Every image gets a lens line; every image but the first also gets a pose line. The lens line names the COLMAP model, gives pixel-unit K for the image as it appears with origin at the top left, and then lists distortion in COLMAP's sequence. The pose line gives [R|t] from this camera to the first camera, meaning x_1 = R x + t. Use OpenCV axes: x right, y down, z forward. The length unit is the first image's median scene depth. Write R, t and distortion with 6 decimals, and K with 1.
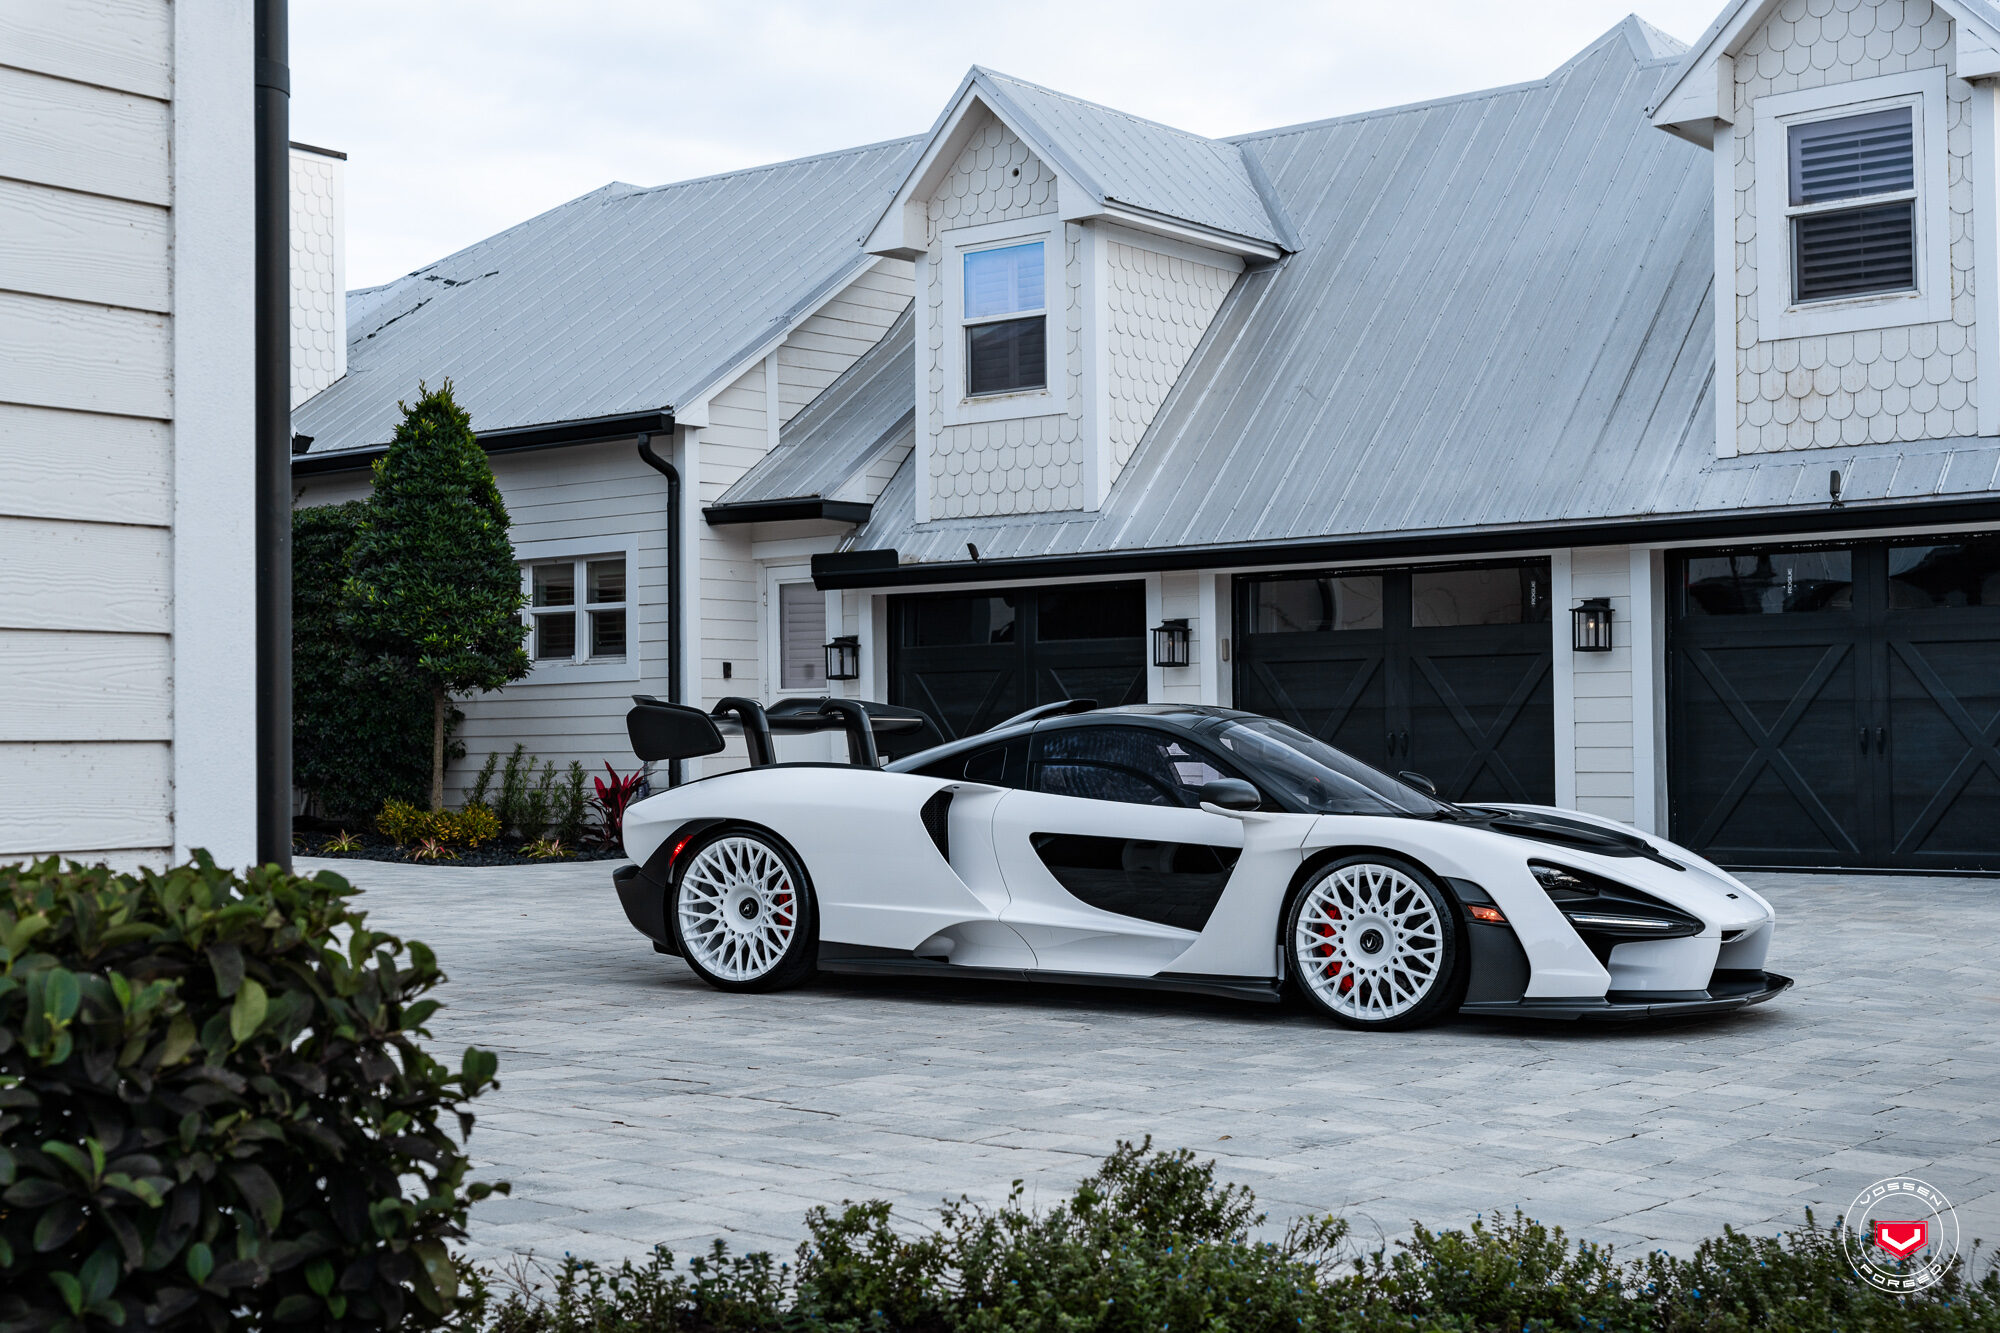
lens RADIAL K [[2611.8, 0, 998.1], [0, 2611.8, 662.2], [0, 0, 1]] dist [0.021074, 0.000000]
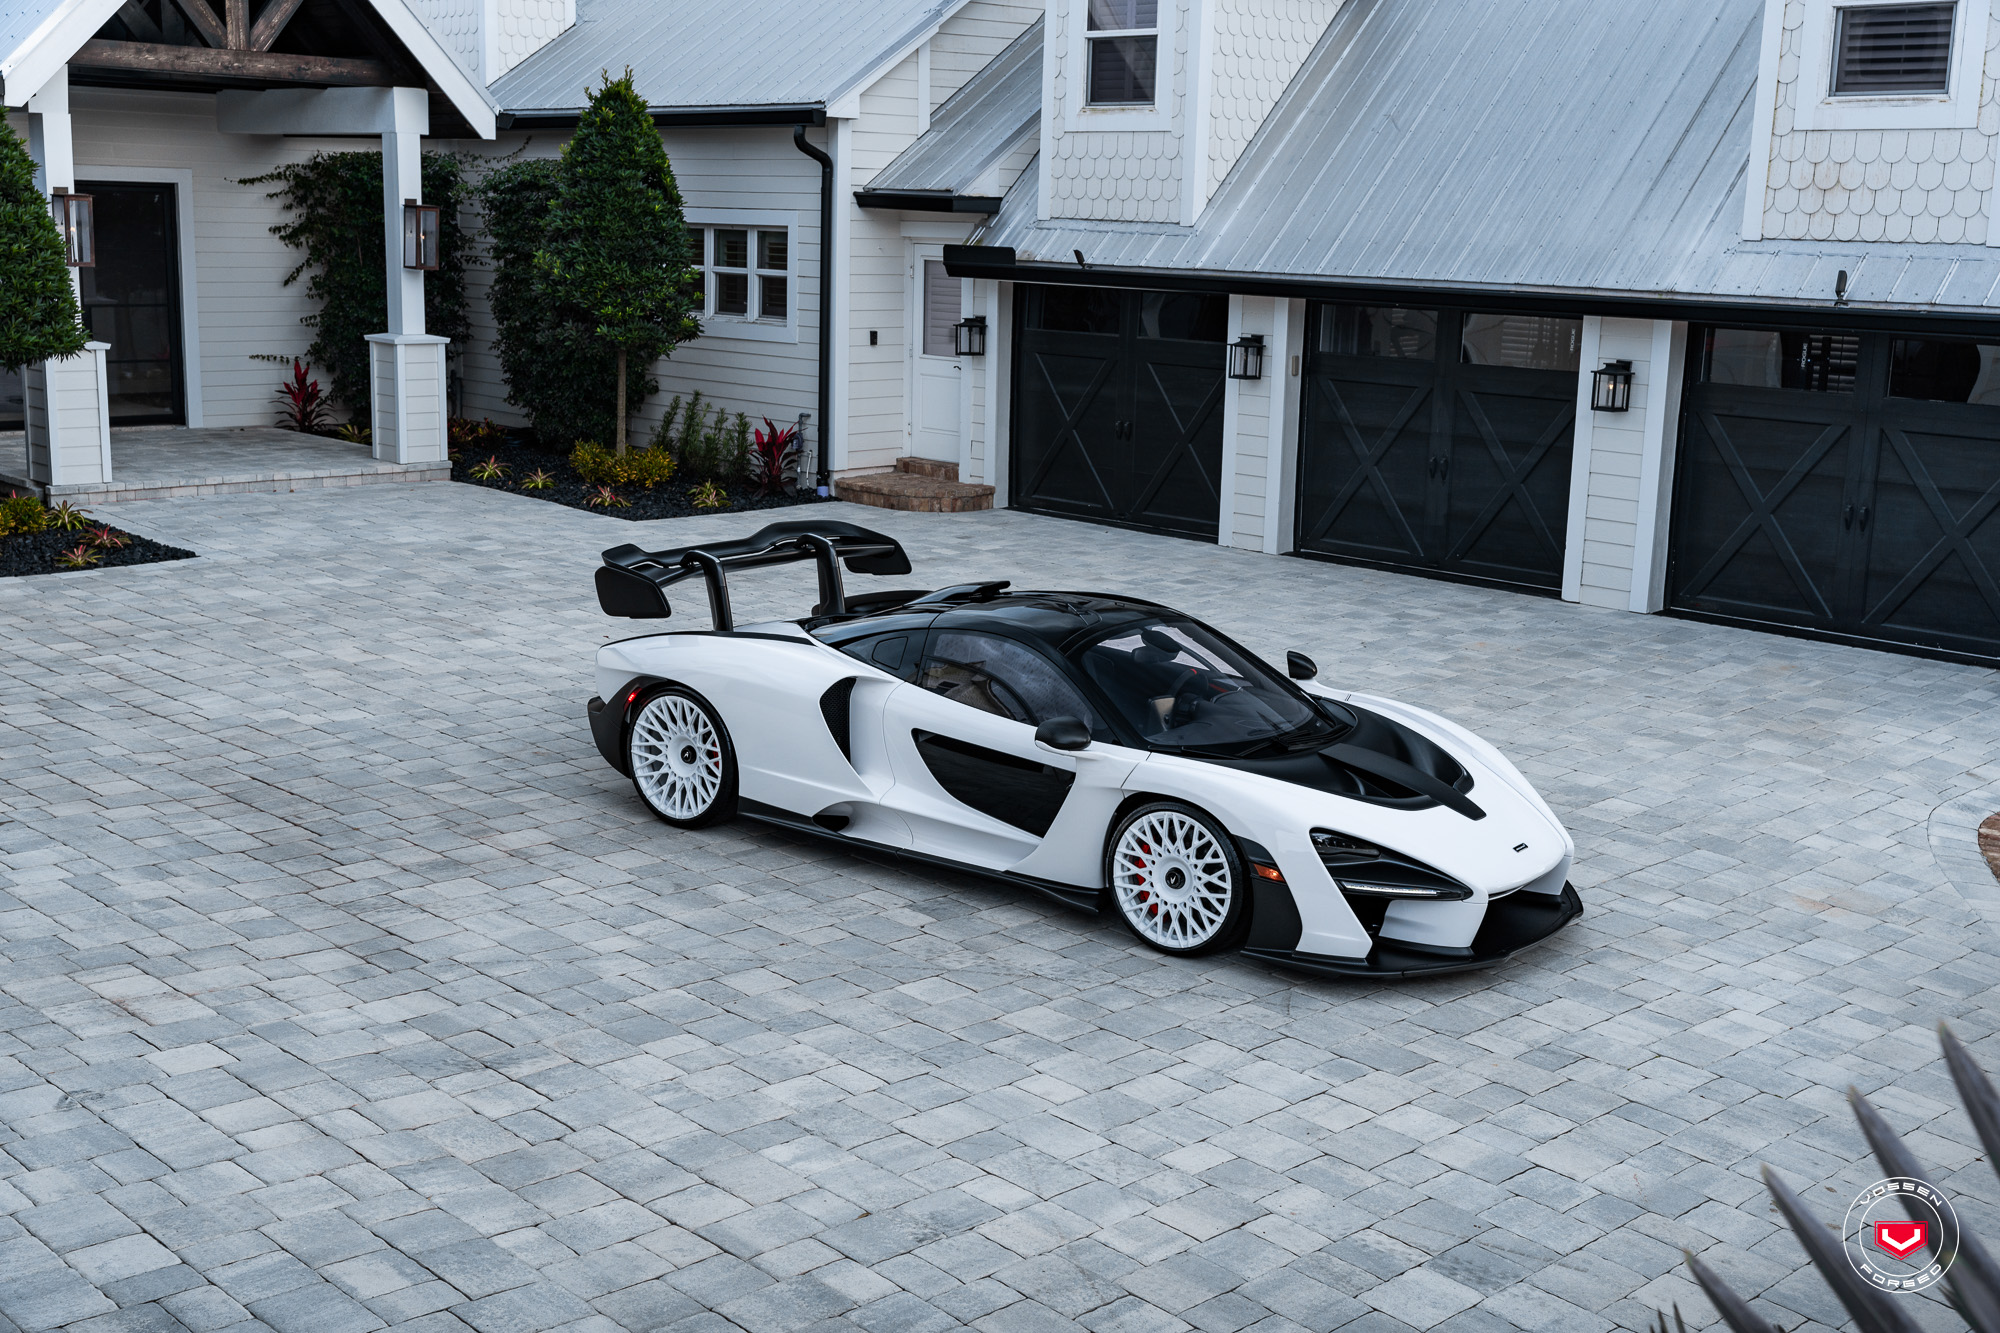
lens RADIAL K [[2265.4, 0, 1002.7], [0, 2265.4, 664.7], [0, 0, 1]] dist [0.013480, 0.000000]
pose [[0.991360, 0.061685, -0.115758, 0.083526], [-0.034133, 0.973435, 0.226405, -0.094495], [0.126649, -0.220498, 0.967130, 0.034077]]
